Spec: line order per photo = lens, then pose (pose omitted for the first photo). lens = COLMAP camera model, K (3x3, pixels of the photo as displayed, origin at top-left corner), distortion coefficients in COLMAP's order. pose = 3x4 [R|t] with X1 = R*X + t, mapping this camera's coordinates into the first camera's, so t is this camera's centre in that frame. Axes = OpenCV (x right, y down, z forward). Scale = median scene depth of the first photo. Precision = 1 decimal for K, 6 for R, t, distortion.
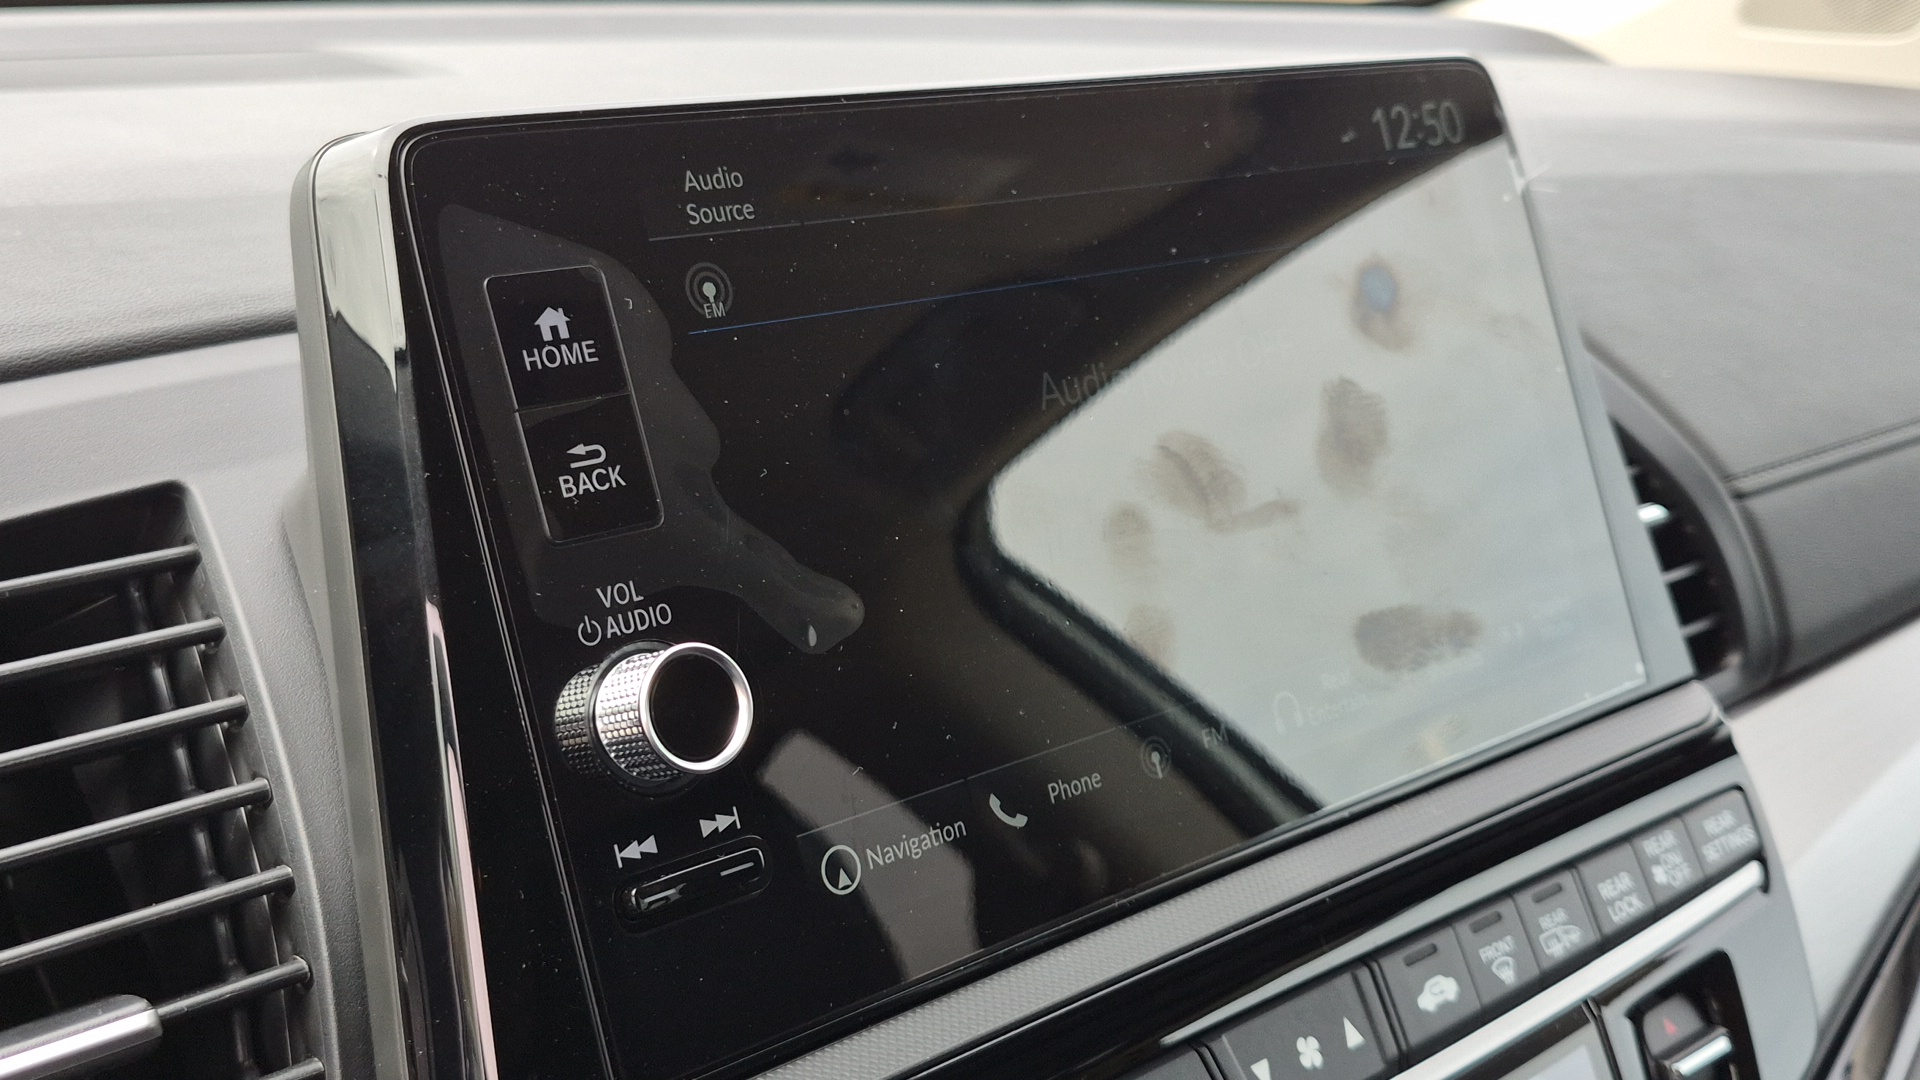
lens RADIAL K [[2218.6, 0, 951.0], [0, 2218.6, 538.9], [0, 0, 1]] dist [0.016667, 0.000000]
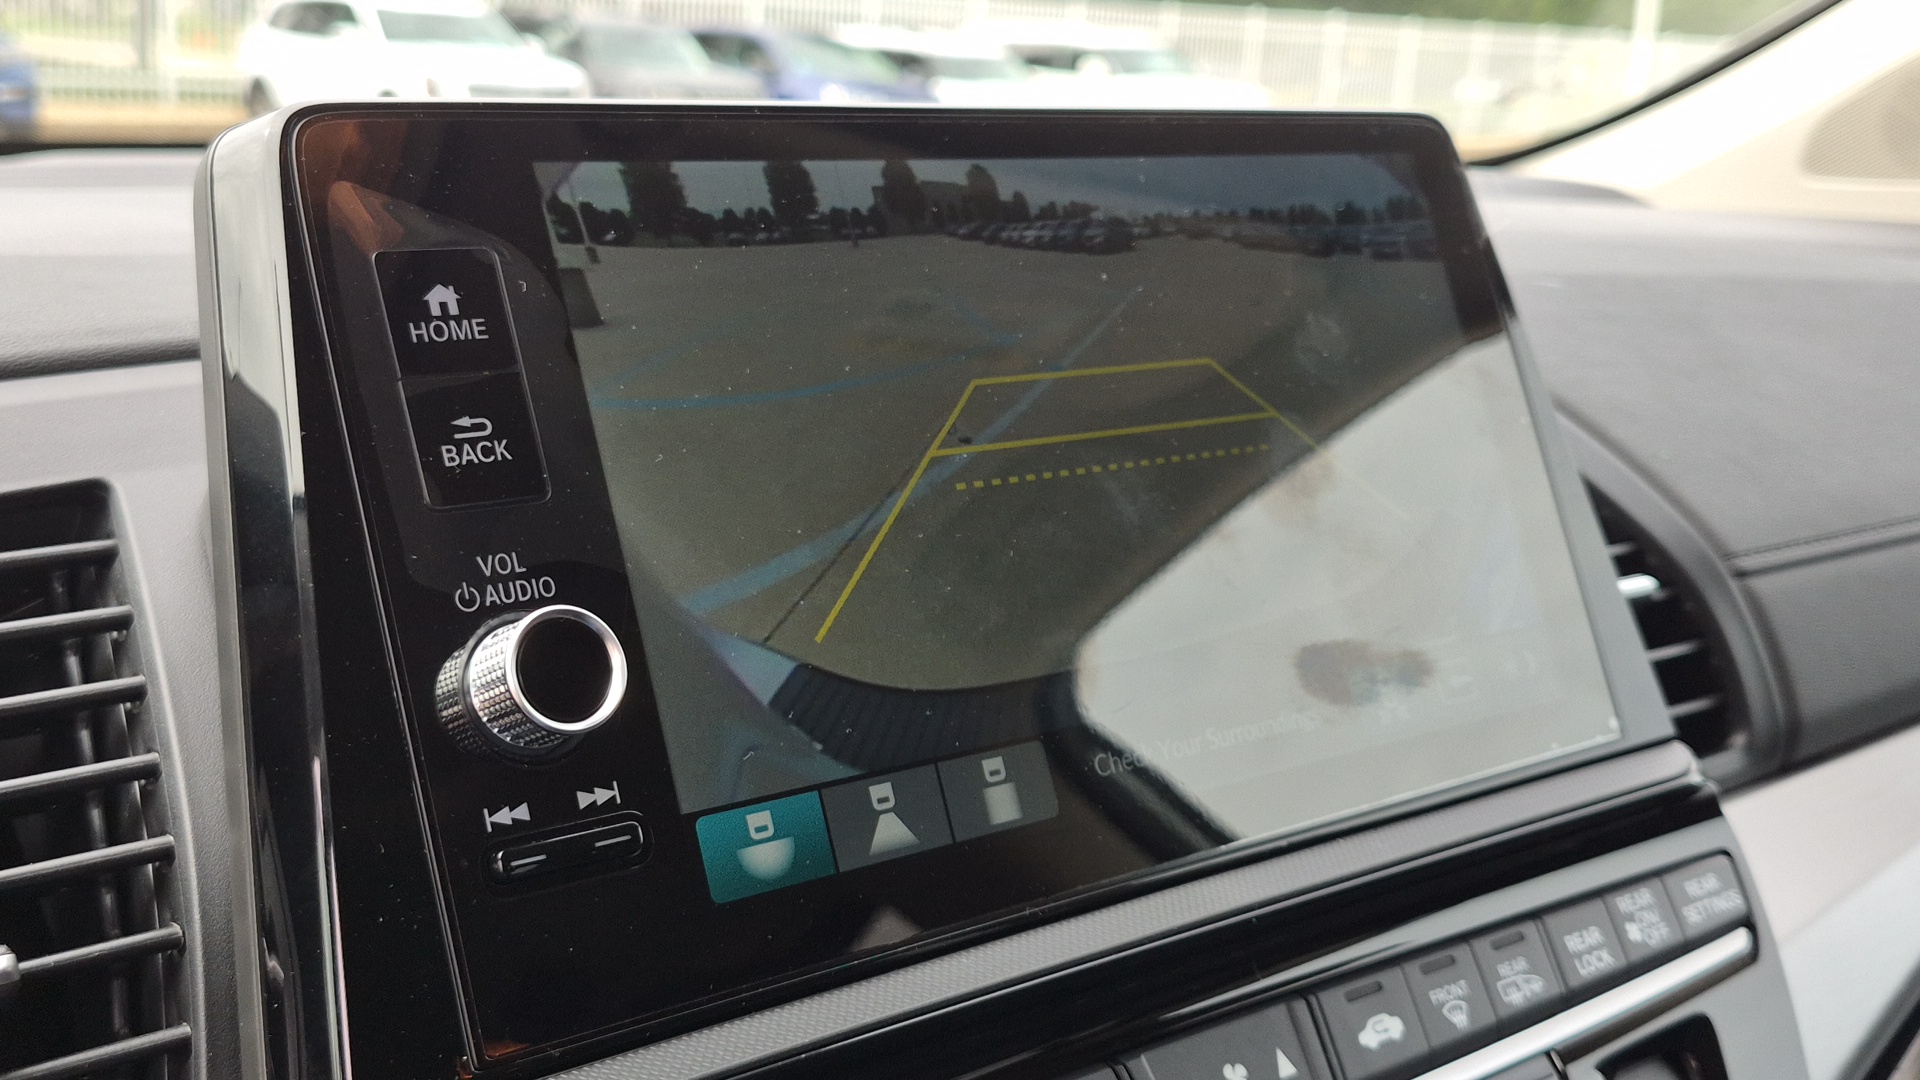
lens RADIAL K [[2218.6, 0, 963.4], [0, 2218.6, 557.1], [0, 0, 1]] dist [0.016667, 0.000000]
pose [[0.998339, -0.000439, -0.057608, 0.103512], [-0.004958, 0.995605, -0.093516, 0.100244], [0.057396, 0.093646, 0.993950, 0.006797]]
